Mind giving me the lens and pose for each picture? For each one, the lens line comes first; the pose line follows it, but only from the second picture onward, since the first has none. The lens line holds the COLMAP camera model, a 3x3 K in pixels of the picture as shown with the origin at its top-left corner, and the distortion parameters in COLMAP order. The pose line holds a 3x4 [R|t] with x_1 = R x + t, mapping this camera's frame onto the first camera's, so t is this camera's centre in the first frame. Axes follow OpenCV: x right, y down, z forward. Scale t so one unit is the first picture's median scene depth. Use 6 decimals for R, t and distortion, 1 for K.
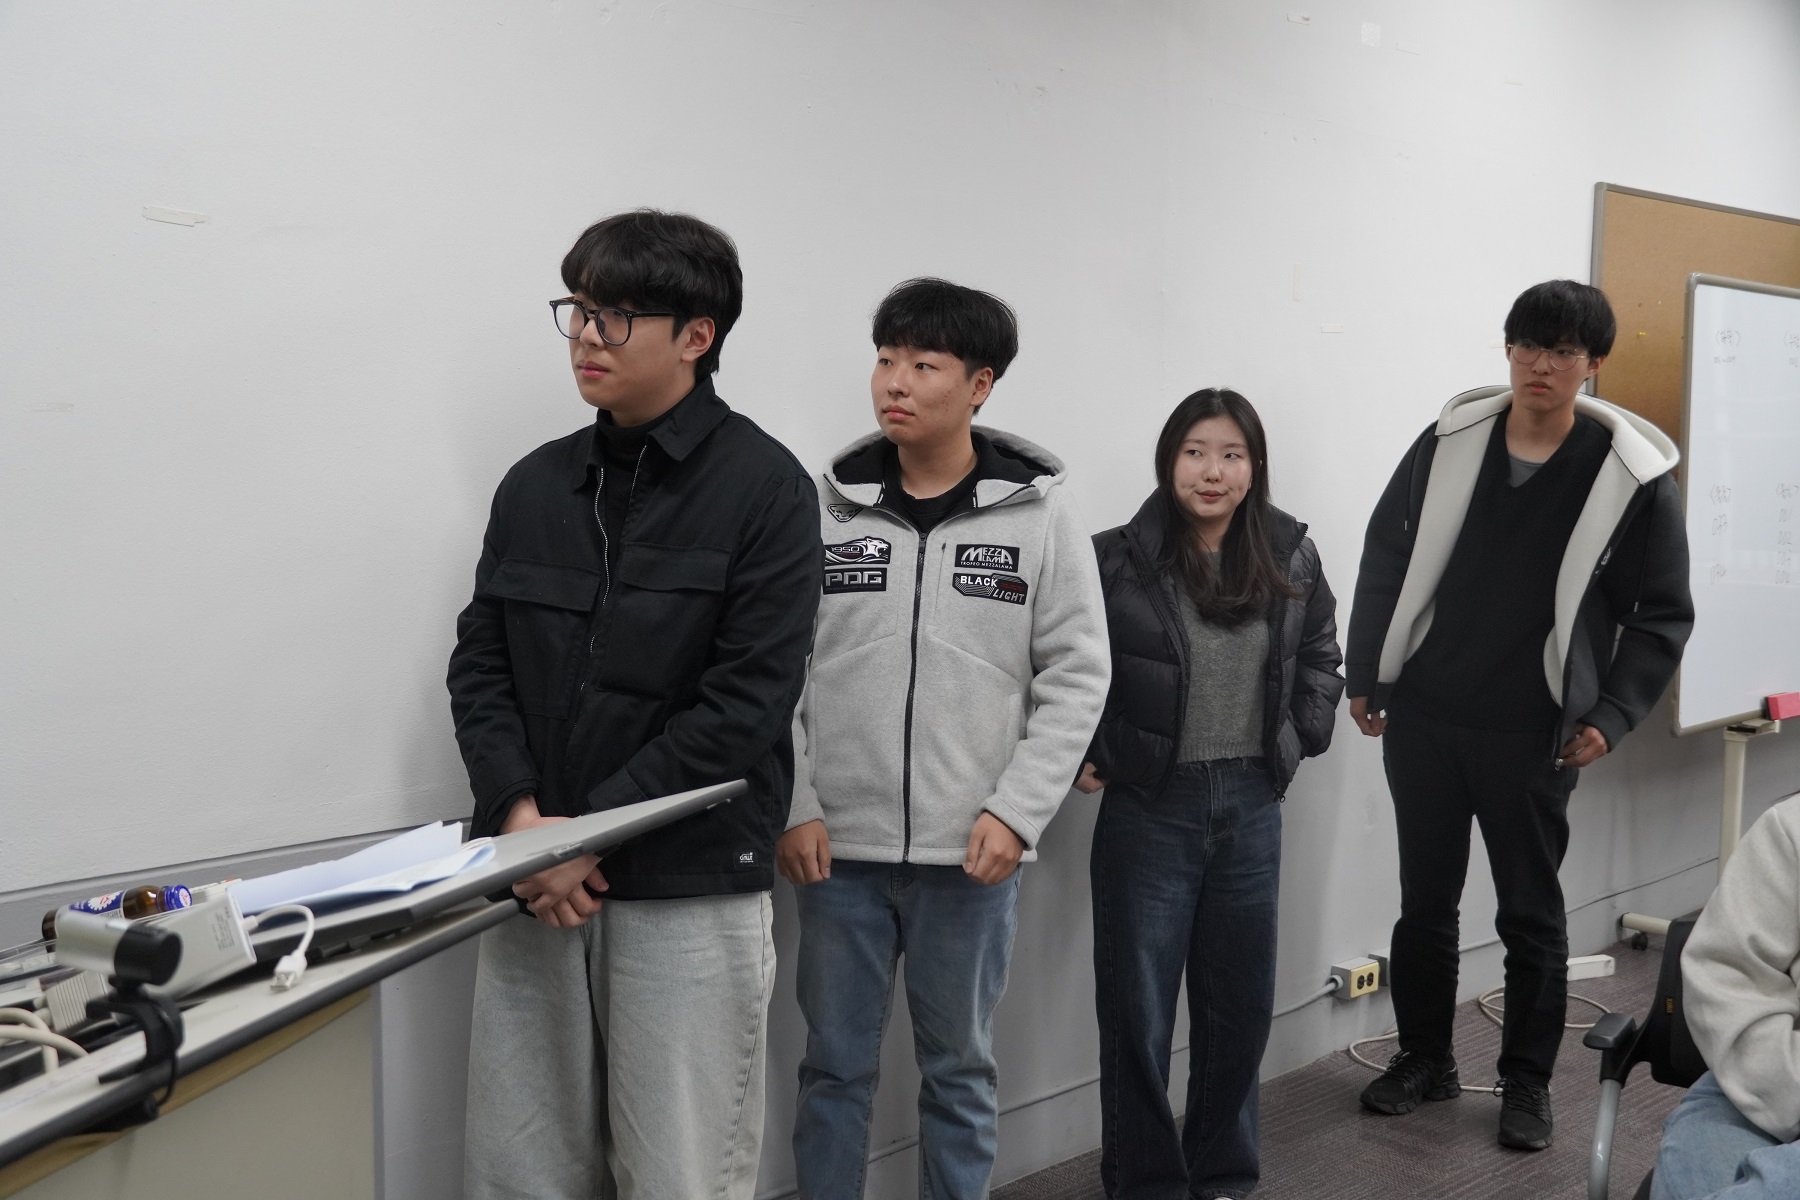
lens RADIAL K [[1886.1, 0, 909.0], [0, 1886.1, 597.5], [0, 0, 1]] dist [0.000626, -0.004837]
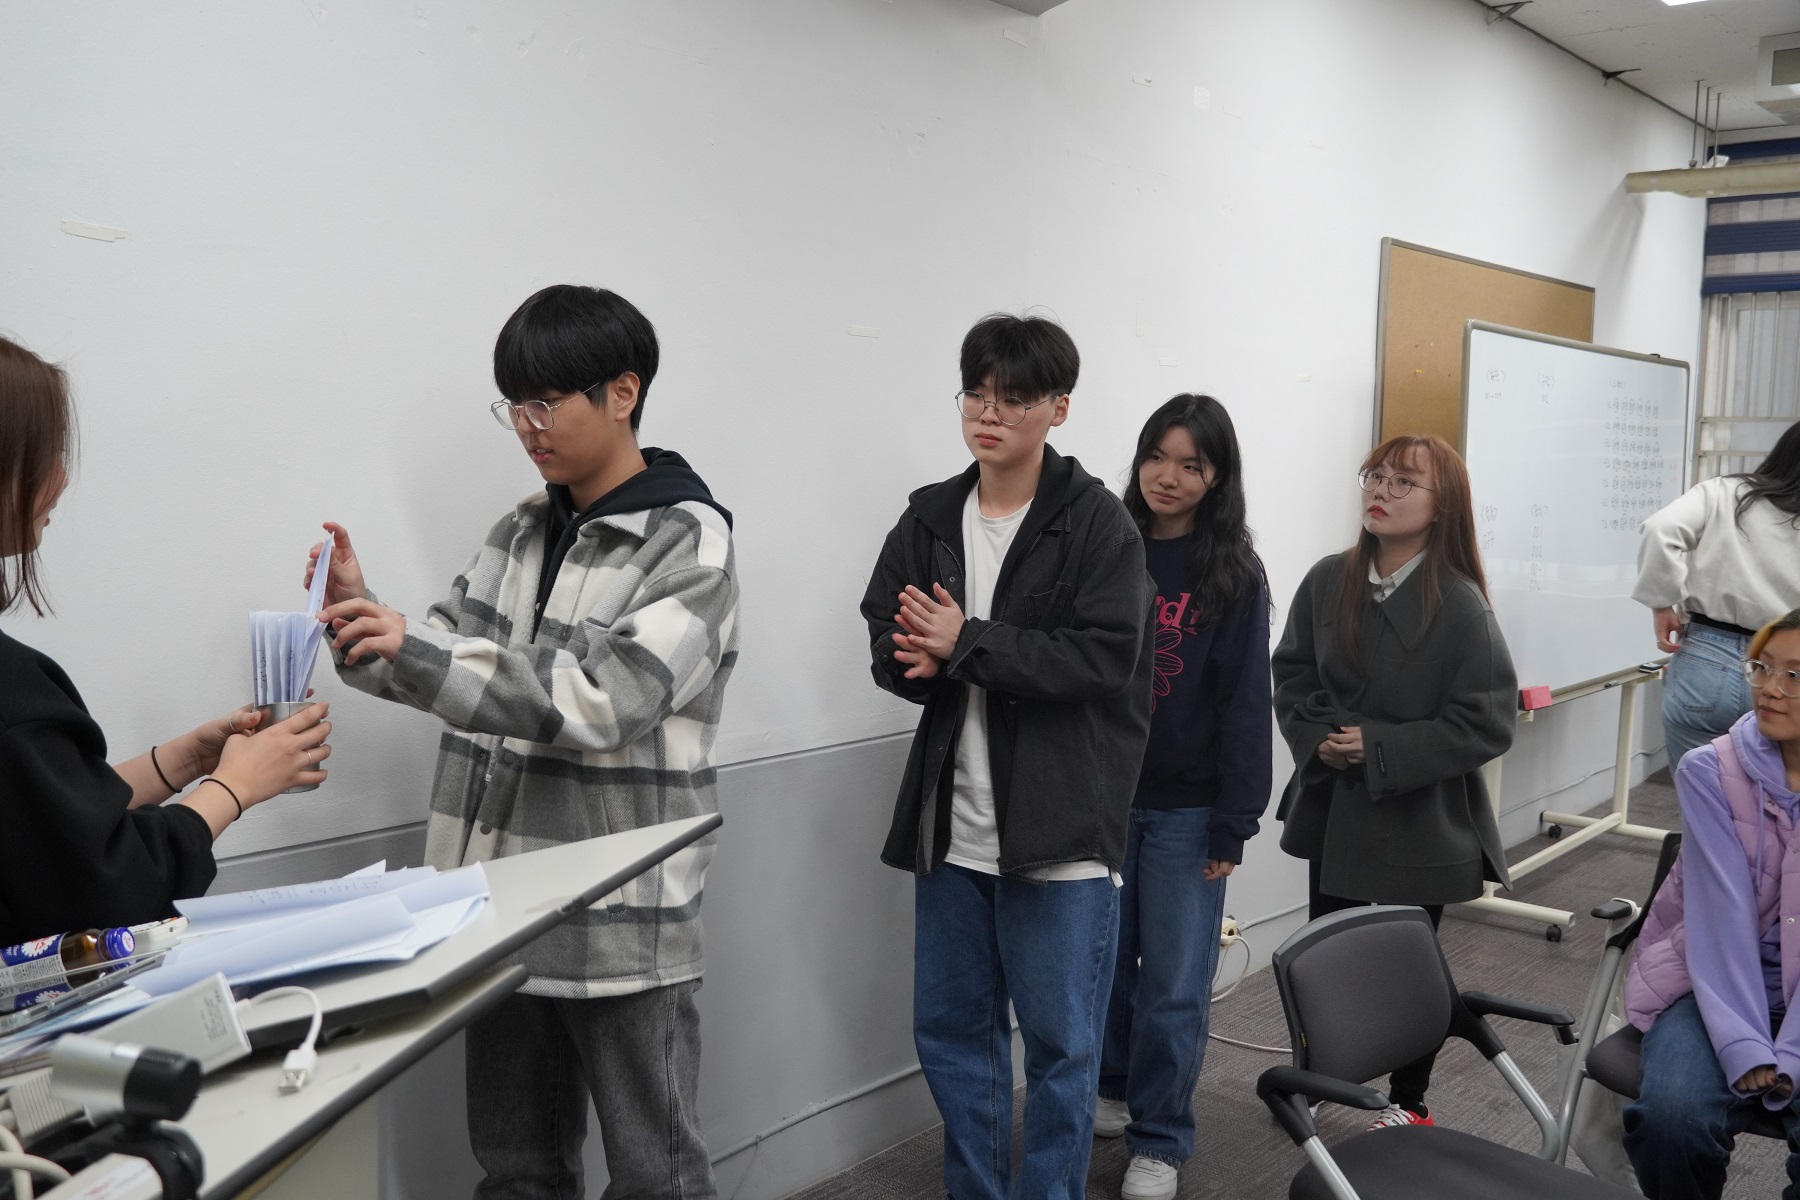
lens RADIAL K [[1650.3, 0, 900.0], [0, 1650.3, 600.0], [0, 0, 1]] dist [-0.002336, 0.006504]
pose [[0.994050, 0.000874, 0.108922, -0.035578], [-0.001444, 0.999986, 0.005152, -0.007868], [-0.108916, -0.005279, 0.994037, 0.052155]]
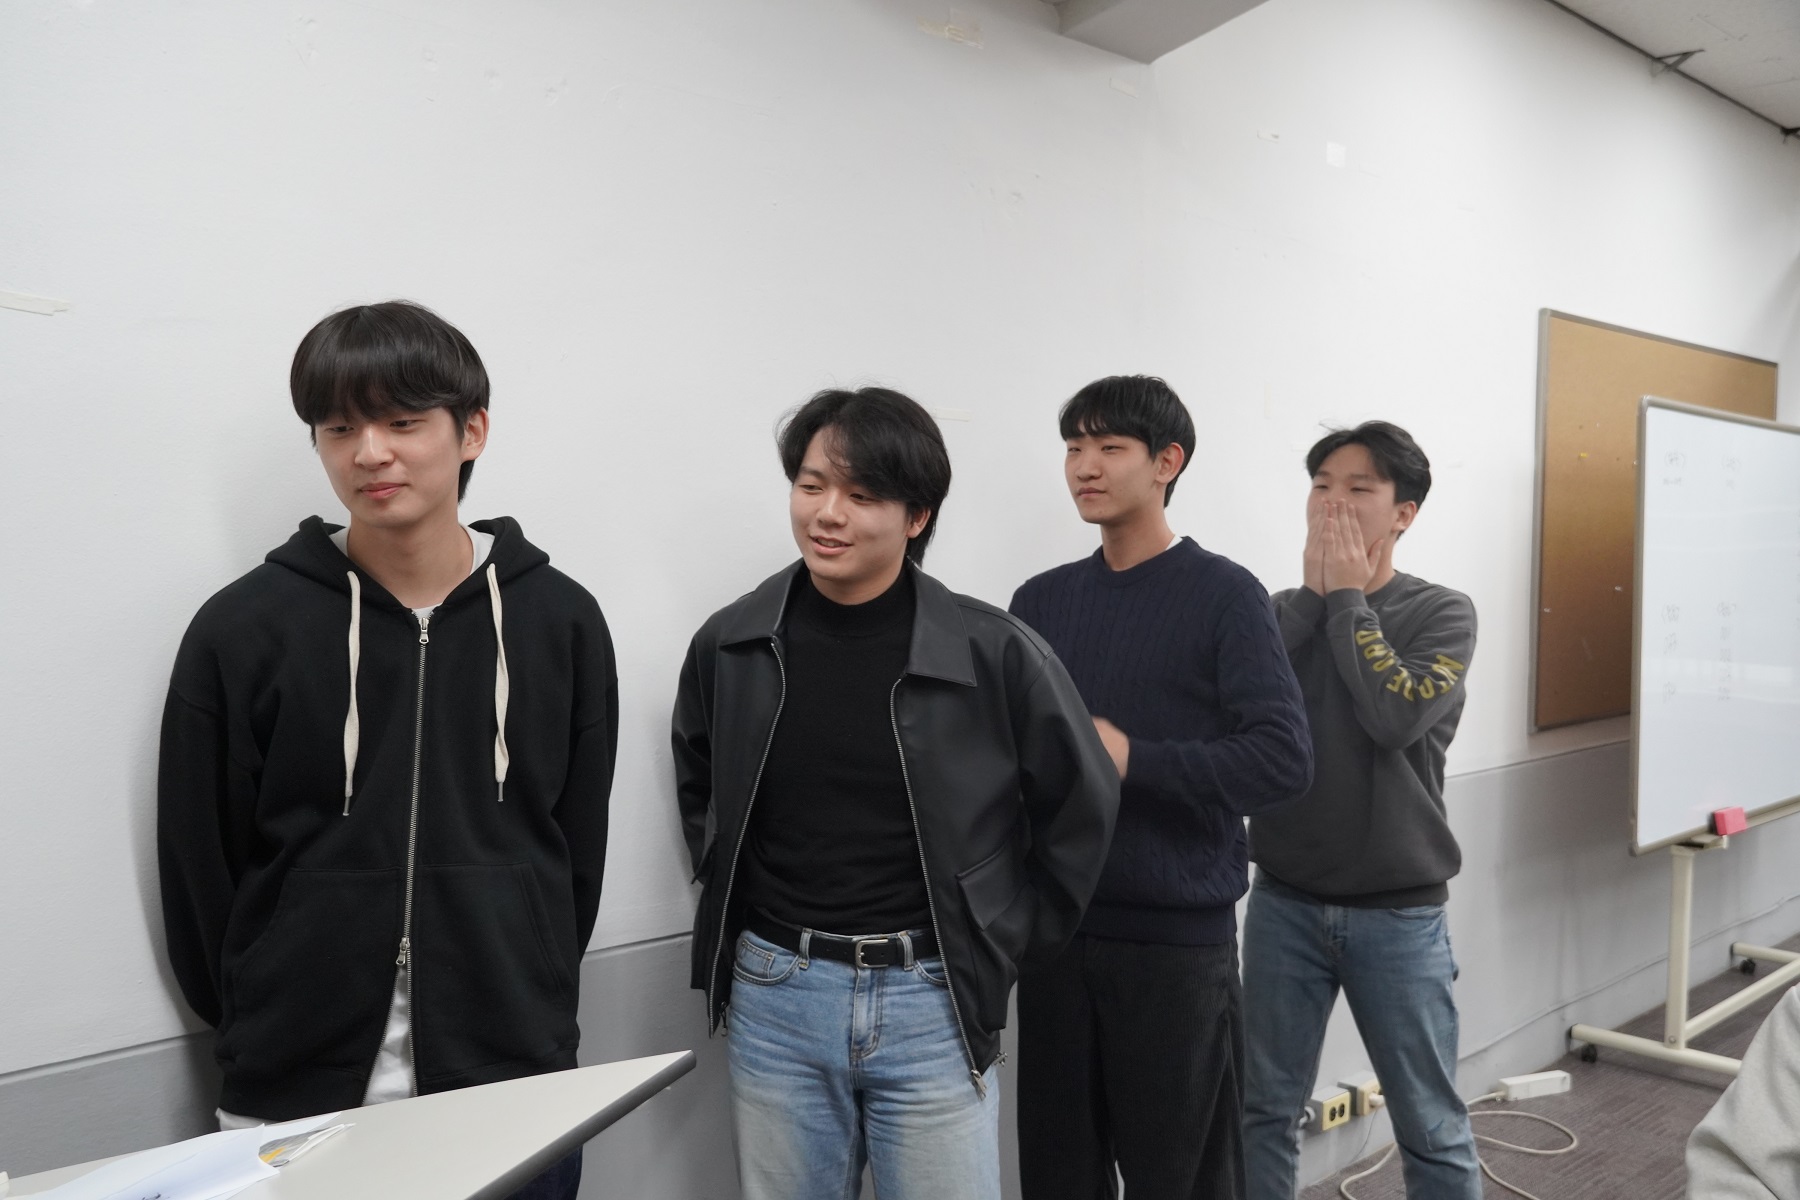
lens RADIAL K [[1650.3, 0, 900.0], [0, 1650.3, 600.0], [0, 0, 1]] dist [-0.002336, 0.006504]
pose [[0.999548, 0.004111, 0.029773, -0.010536], [-0.002591, 0.998700, -0.050901, -0.017407], [-0.029943, 0.050801, 0.998260, 0.141714]]
